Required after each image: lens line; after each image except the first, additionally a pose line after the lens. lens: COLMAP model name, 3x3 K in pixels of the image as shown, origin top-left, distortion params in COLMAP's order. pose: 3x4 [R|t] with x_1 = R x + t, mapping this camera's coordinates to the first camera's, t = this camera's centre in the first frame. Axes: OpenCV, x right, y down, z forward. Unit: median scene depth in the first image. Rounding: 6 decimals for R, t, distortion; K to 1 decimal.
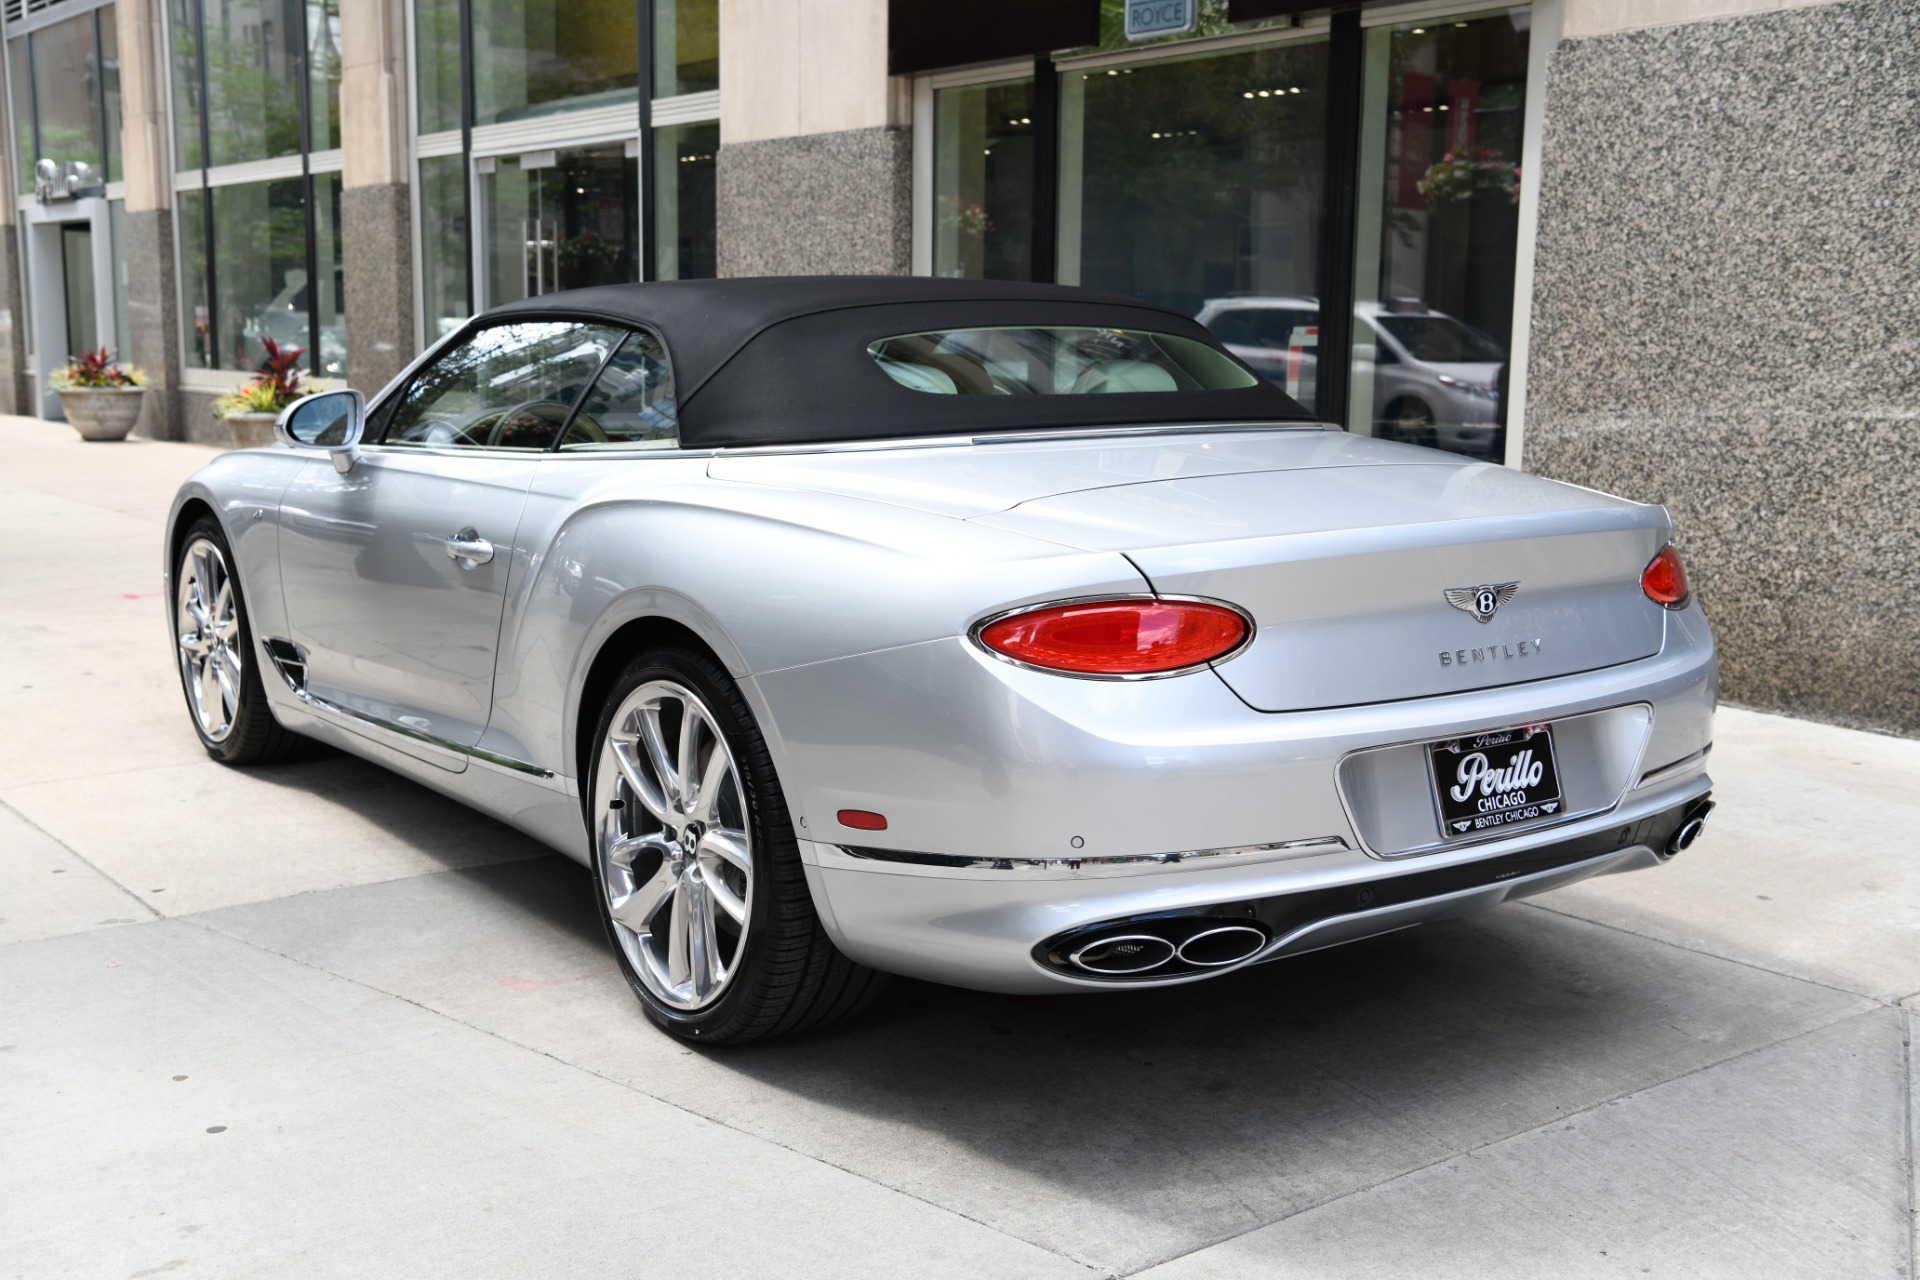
lens RADIAL K [[2075.3, 0, 953.8], [0, 2075.3, 625.0], [0, 0, 1]] dist [0.130804, 0.000000]
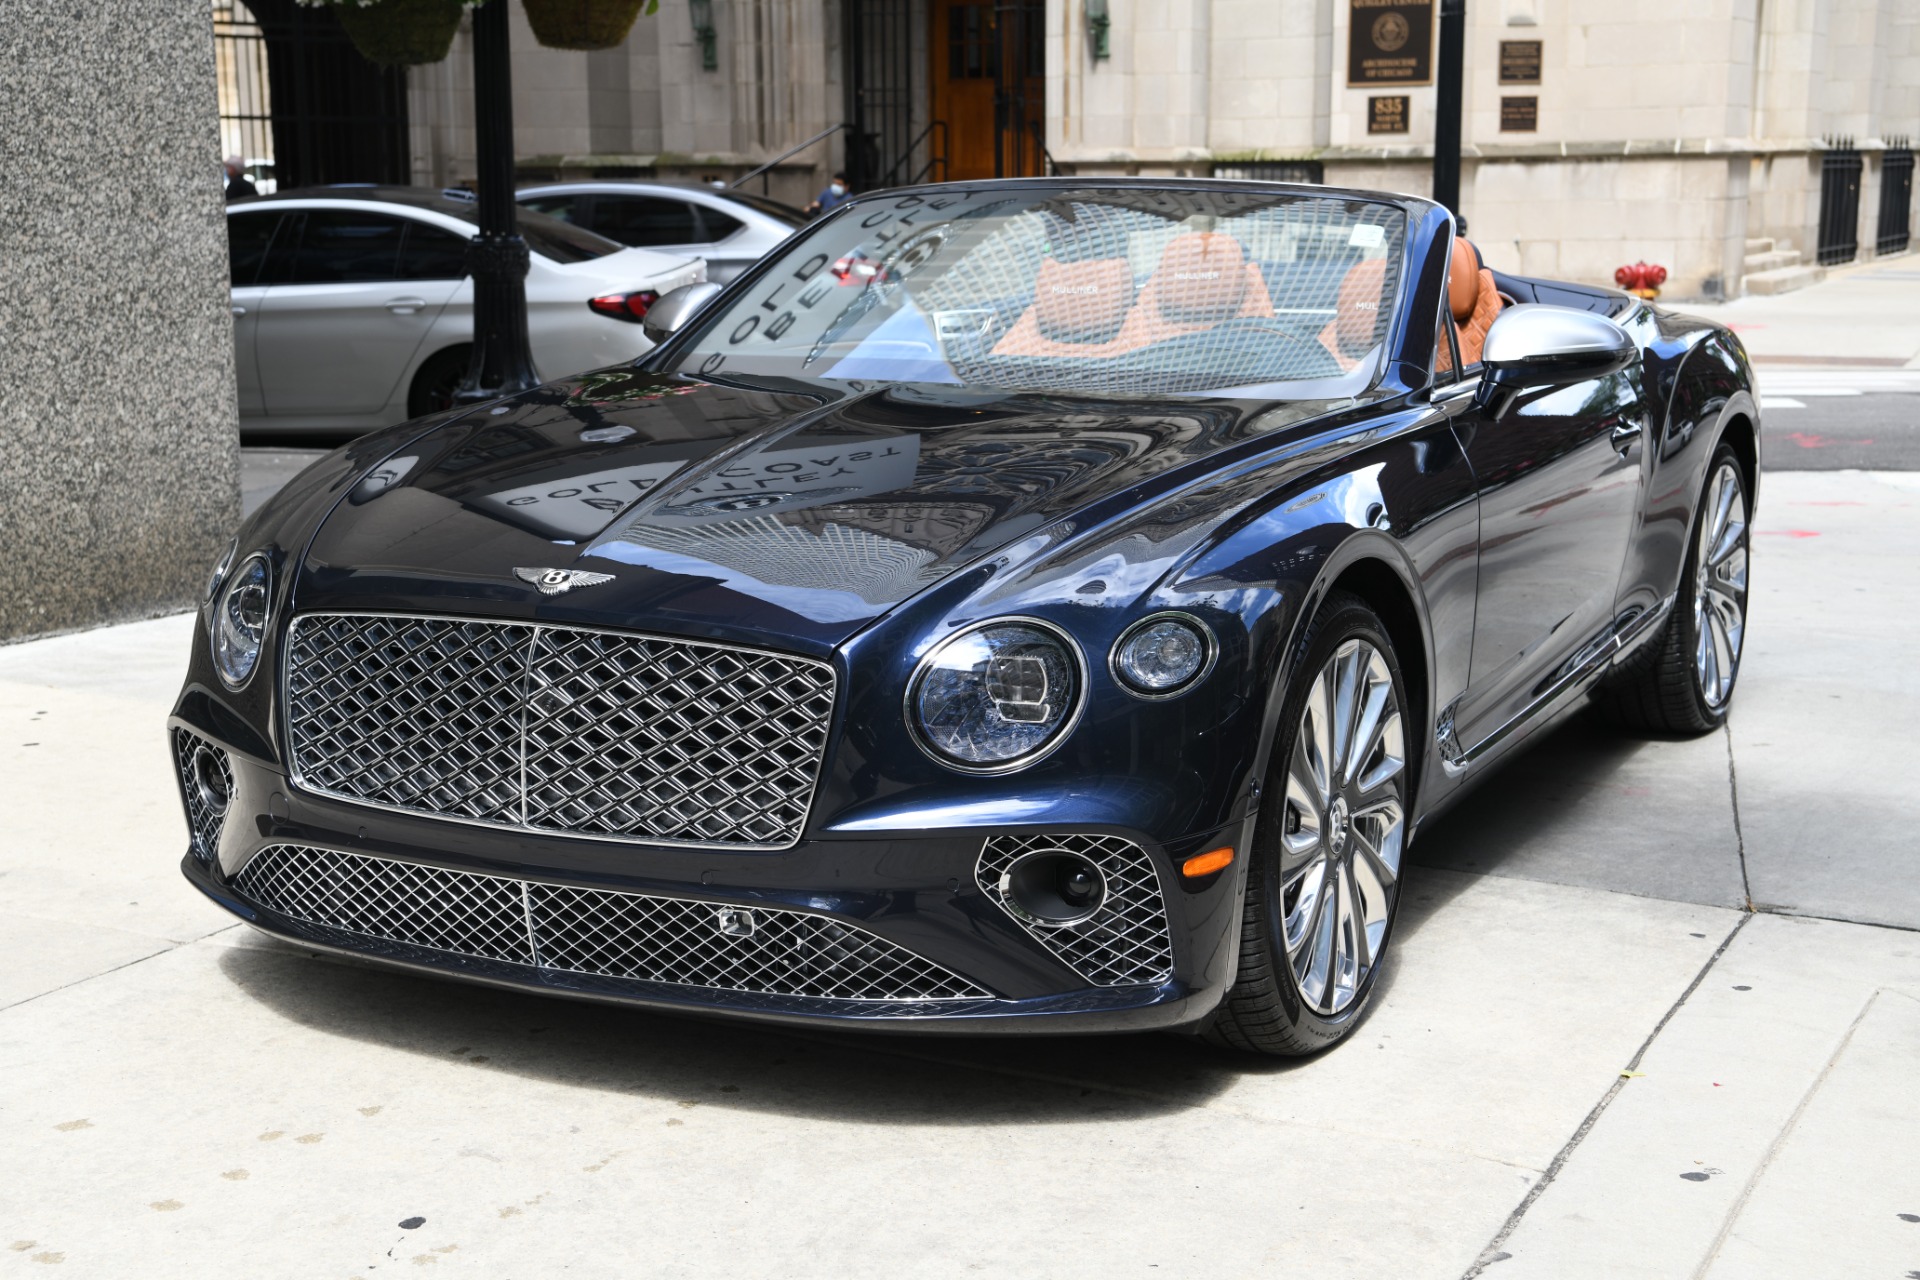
lens RADIAL K [[2780.6, 0, 951.3], [0, 2780.6, 630.5], [0, 0, 1]] dist [0.271328, 0.000000]
pose [[-0.449784, -0.153360, 0.879872, -0.818503], [0.131350, 0.963078, 0.235007, -0.189211], [-0.883426, 0.221274, -0.413033, 1.165733]]
